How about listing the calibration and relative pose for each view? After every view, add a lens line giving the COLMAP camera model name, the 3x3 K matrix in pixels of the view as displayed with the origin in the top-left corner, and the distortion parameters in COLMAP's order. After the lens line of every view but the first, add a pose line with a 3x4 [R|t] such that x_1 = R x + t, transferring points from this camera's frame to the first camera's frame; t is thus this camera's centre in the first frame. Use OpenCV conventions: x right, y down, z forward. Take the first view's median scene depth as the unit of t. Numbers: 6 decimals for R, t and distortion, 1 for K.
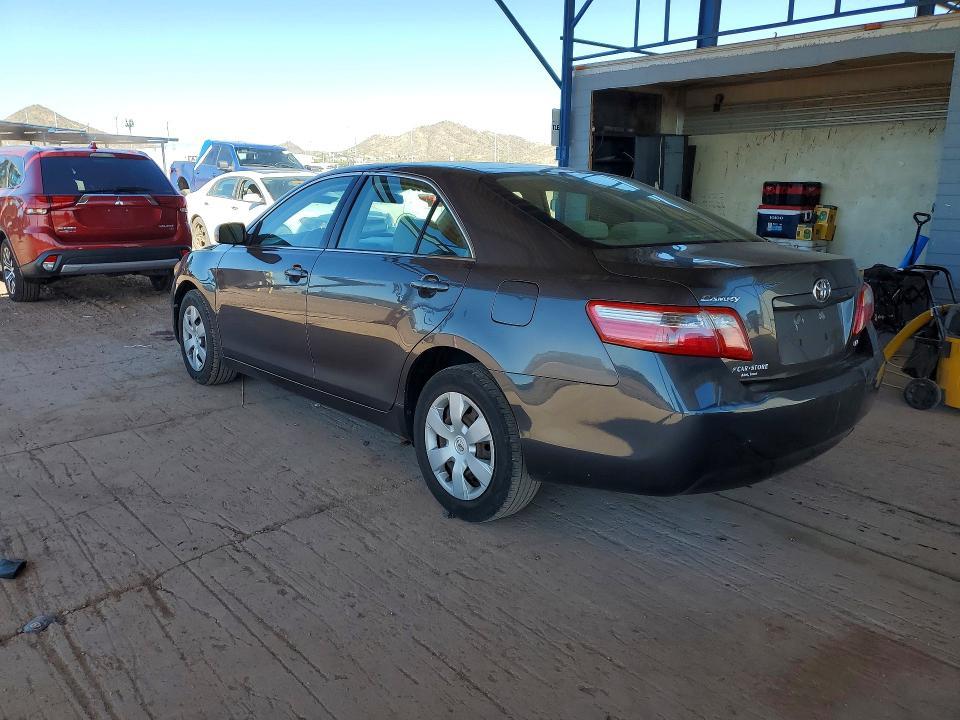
lens RADIAL K [[749.4, 0, 480.0], [0, 749.4, 360.0], [0, 0, 1]] dist [0.018984, -0.001769]
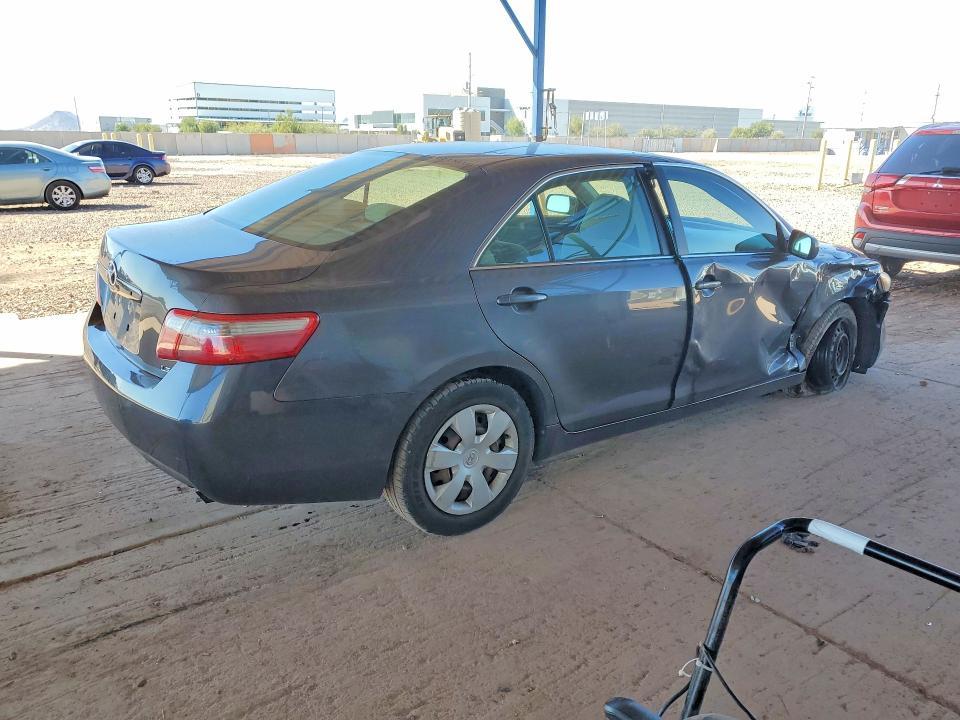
lens RADIAL K [[749.4, 0, 480.0], [0, 749.4, 360.0], [0, 0, 1]] dist [0.018984, -0.001769]
pose [[-0.061198, 0.274941, -0.959512, 0.501659], [-0.245077, 0.927746, 0.281469, -0.138388], [0.967570, 0.252380, 0.010605, 0.525271]]
